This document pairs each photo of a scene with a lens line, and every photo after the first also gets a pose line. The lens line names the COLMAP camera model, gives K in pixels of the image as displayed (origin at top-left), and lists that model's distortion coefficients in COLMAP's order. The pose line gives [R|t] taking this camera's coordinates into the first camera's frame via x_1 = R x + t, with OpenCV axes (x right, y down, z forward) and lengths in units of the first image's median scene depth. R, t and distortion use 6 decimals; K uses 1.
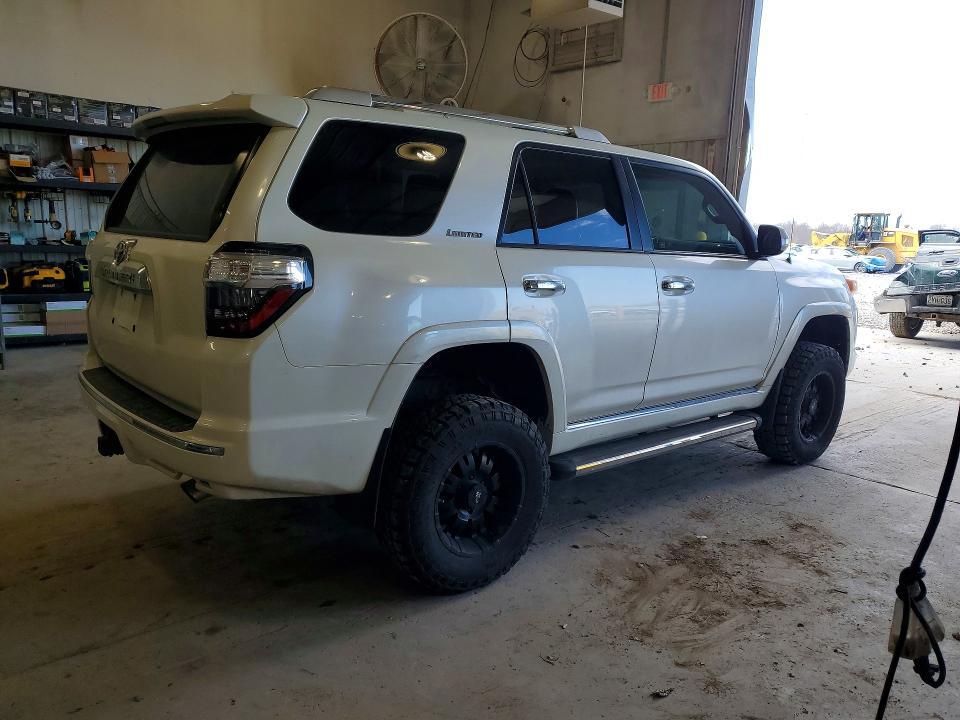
lens RADIAL K [[748.7, 0, 480.0], [0, 748.7, 360.0], [0, 0, 1]] dist [0.003883, 0.003172]
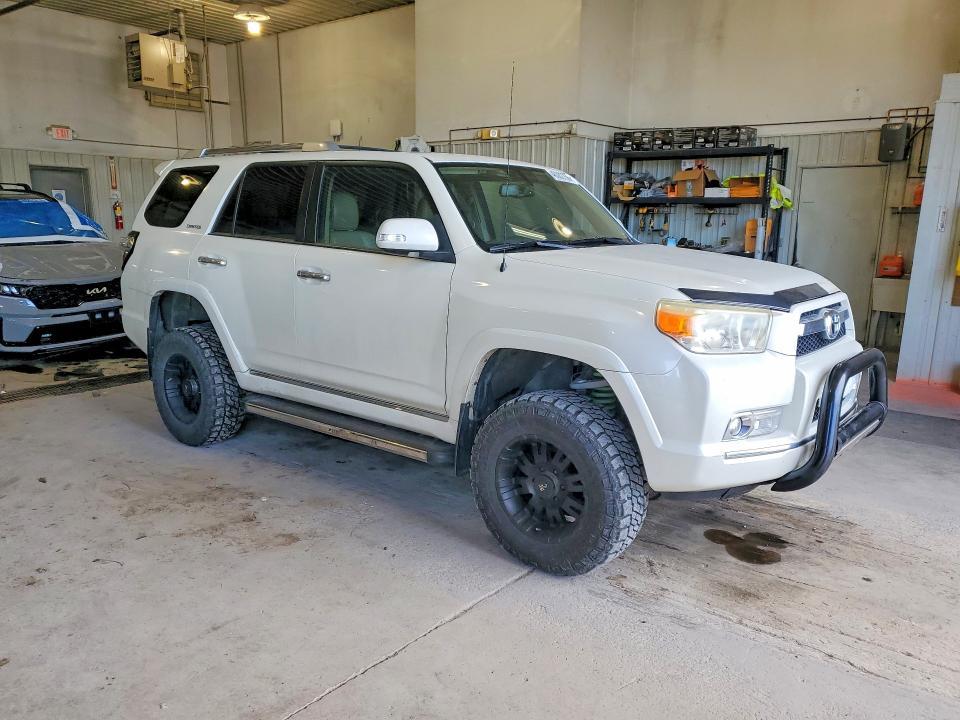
lens RADIAL K [[748.7, 0, 480.0], [0, 748.7, 360.0], [0, 0, 1]] dist [0.003883, 0.003172]
pose [[0.184882, 0.154469, -0.970545, 1.438680], [-0.175356, 0.976907, 0.122077, -0.161289], [0.966990, 0.147621, 0.207700, 1.075018]]
